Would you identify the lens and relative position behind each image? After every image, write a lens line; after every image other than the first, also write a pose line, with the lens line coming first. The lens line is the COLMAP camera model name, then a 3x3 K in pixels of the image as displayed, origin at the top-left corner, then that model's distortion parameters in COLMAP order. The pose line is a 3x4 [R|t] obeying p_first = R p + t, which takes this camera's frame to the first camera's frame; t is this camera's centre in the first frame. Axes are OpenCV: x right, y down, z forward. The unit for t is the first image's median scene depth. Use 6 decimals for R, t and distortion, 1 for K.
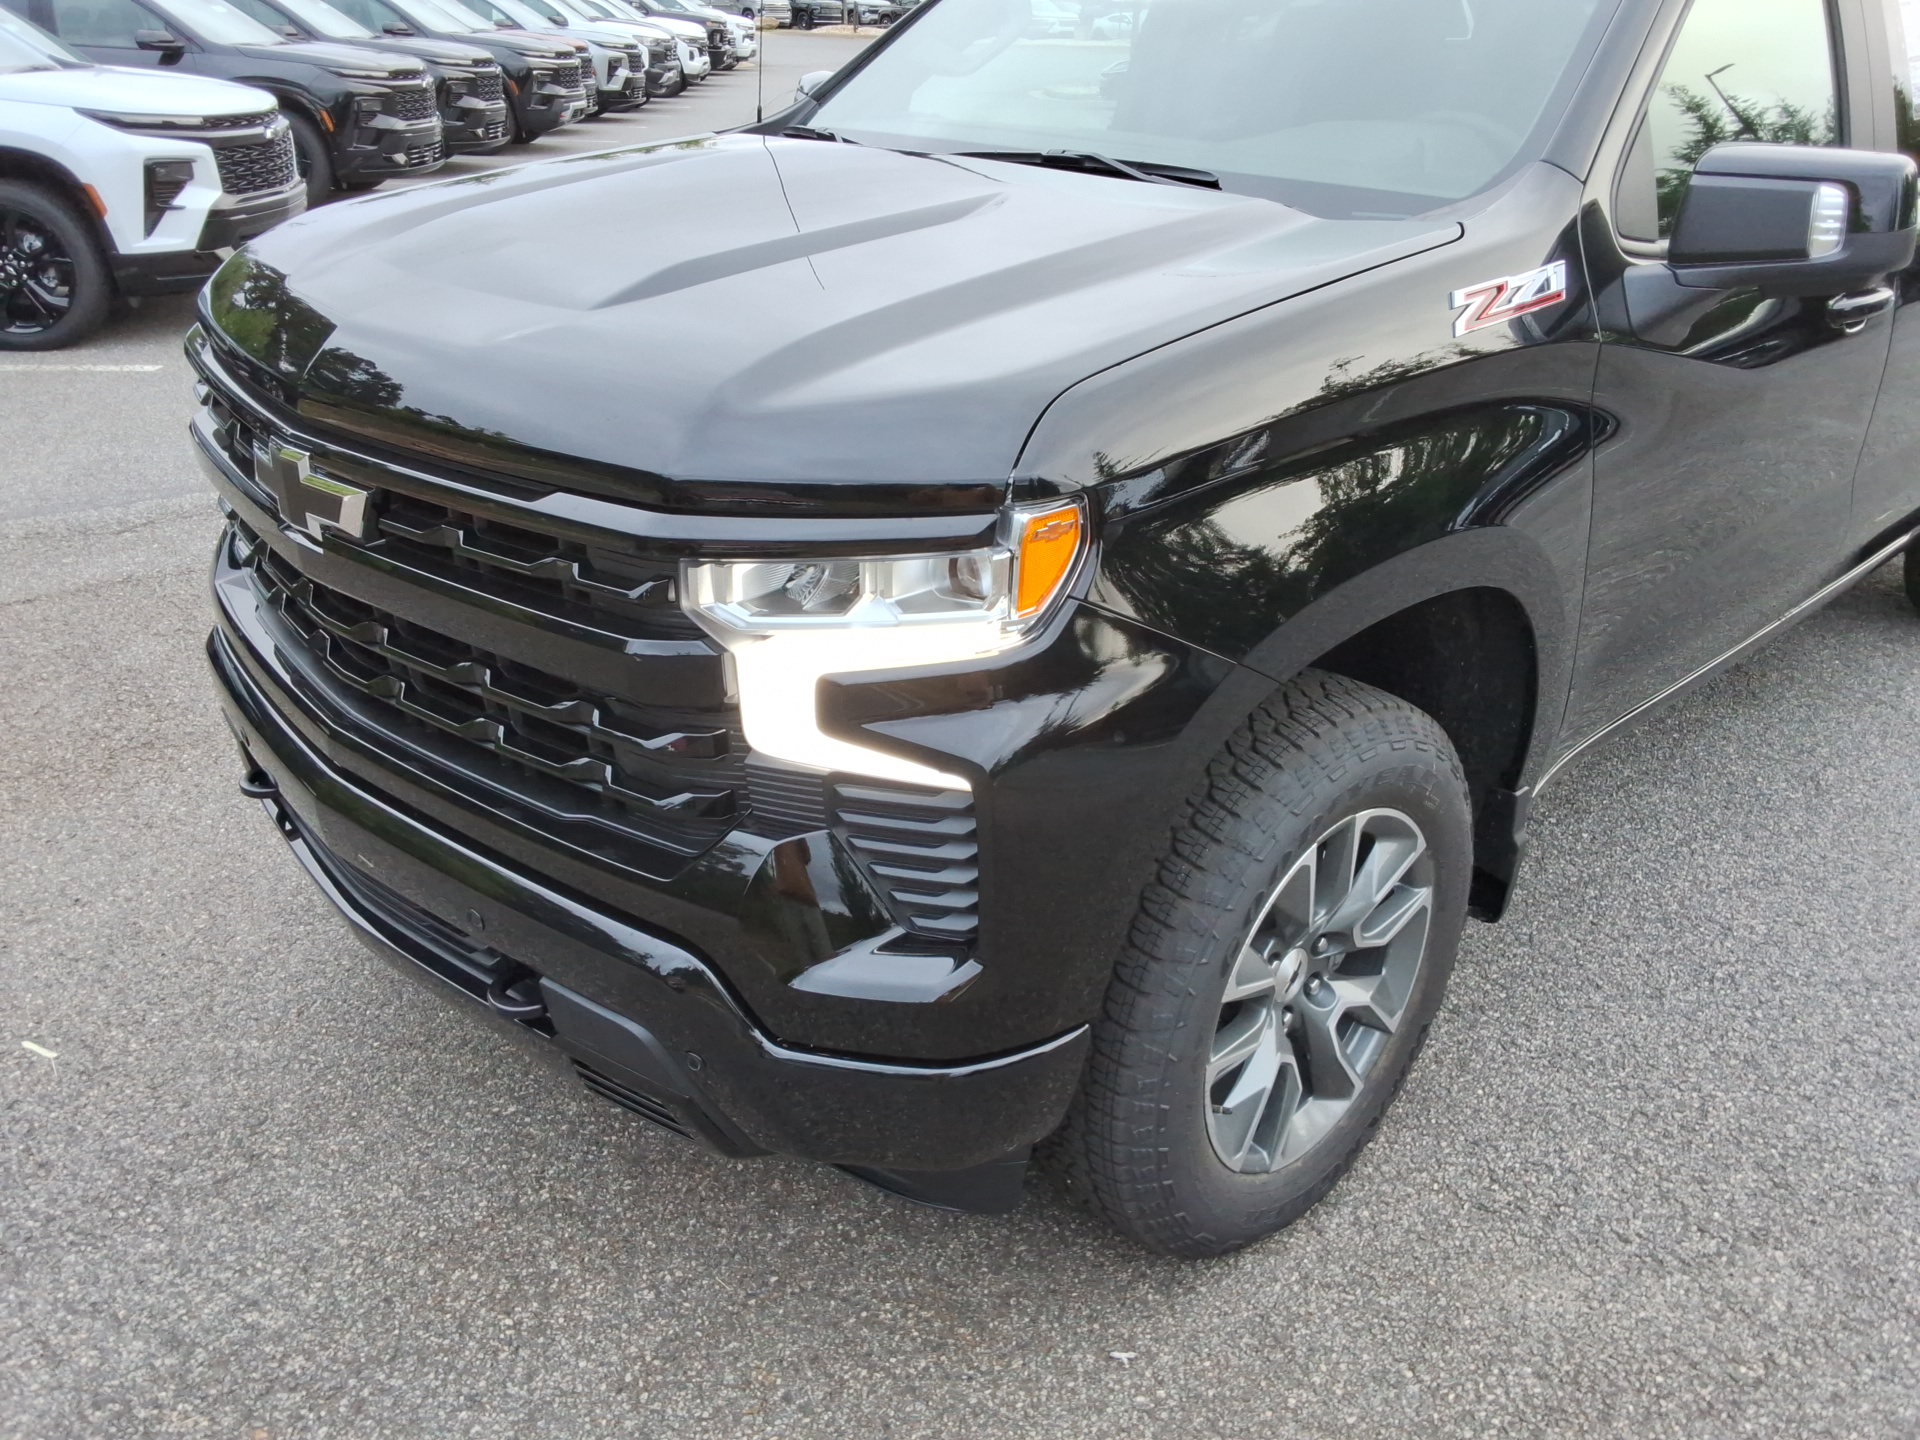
lens RADIAL K [[1520.6, 0, 990.4], [0, 1520.6, 718.8], [0, 0, 1]] dist [0.100657, -0.155683]
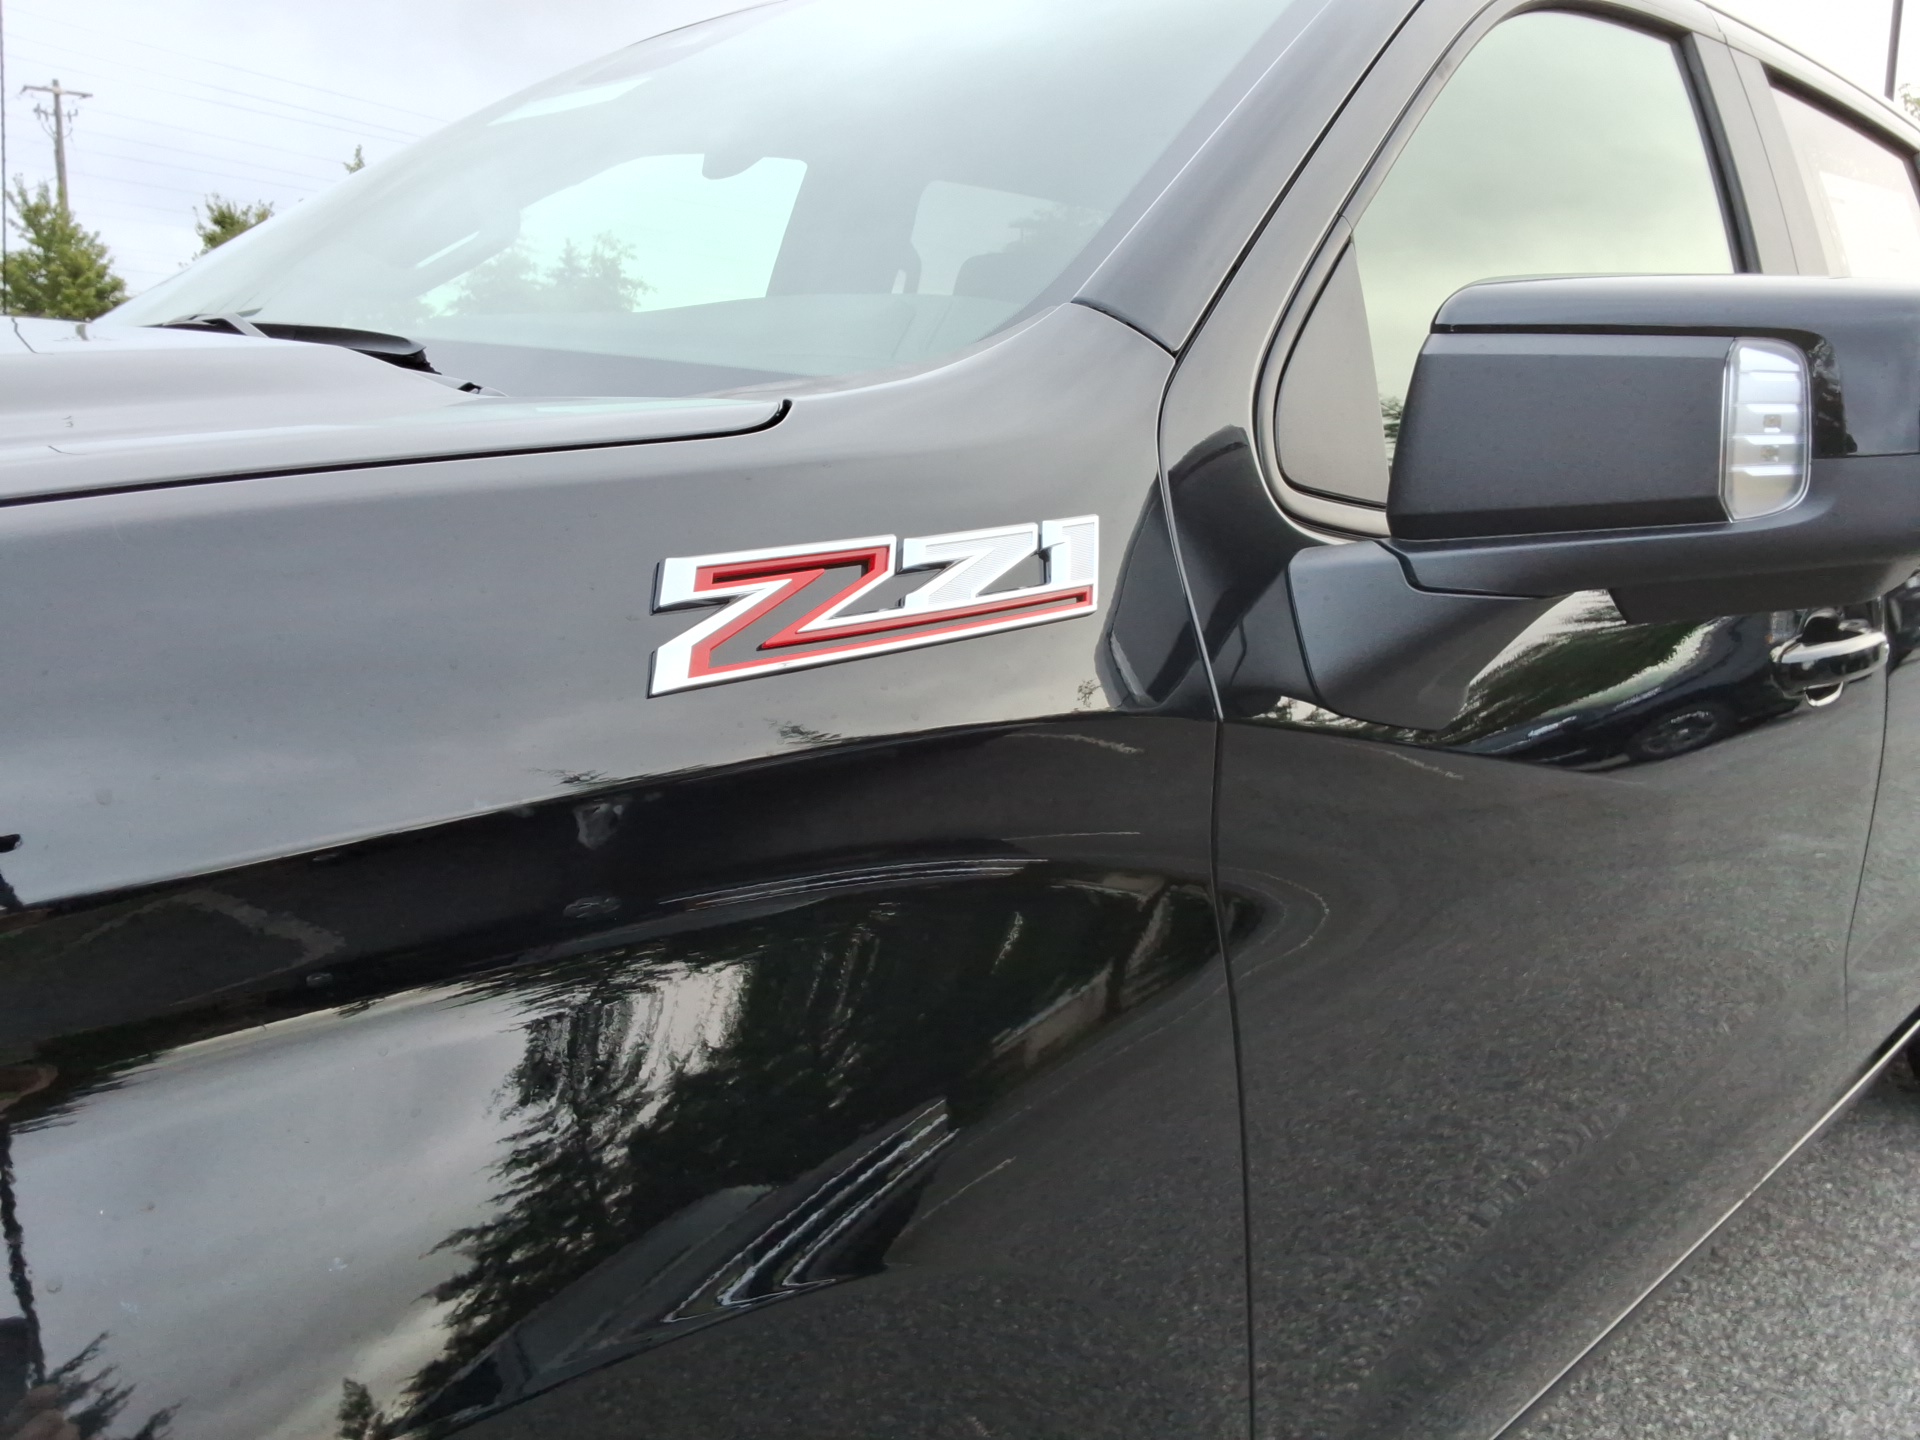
lens RADIAL K [[1554.6, 0, 988.1], [0, 1554.6, 708.6], [0, 0, 1]] dist [0.128233, -0.212031]
pose [[0.999292, 0.016072, 0.034029, 0.300135], [-0.007676, 0.972255, -0.233796, -0.142141], [-0.036843, 0.233369, 0.971690, 0.570501]]
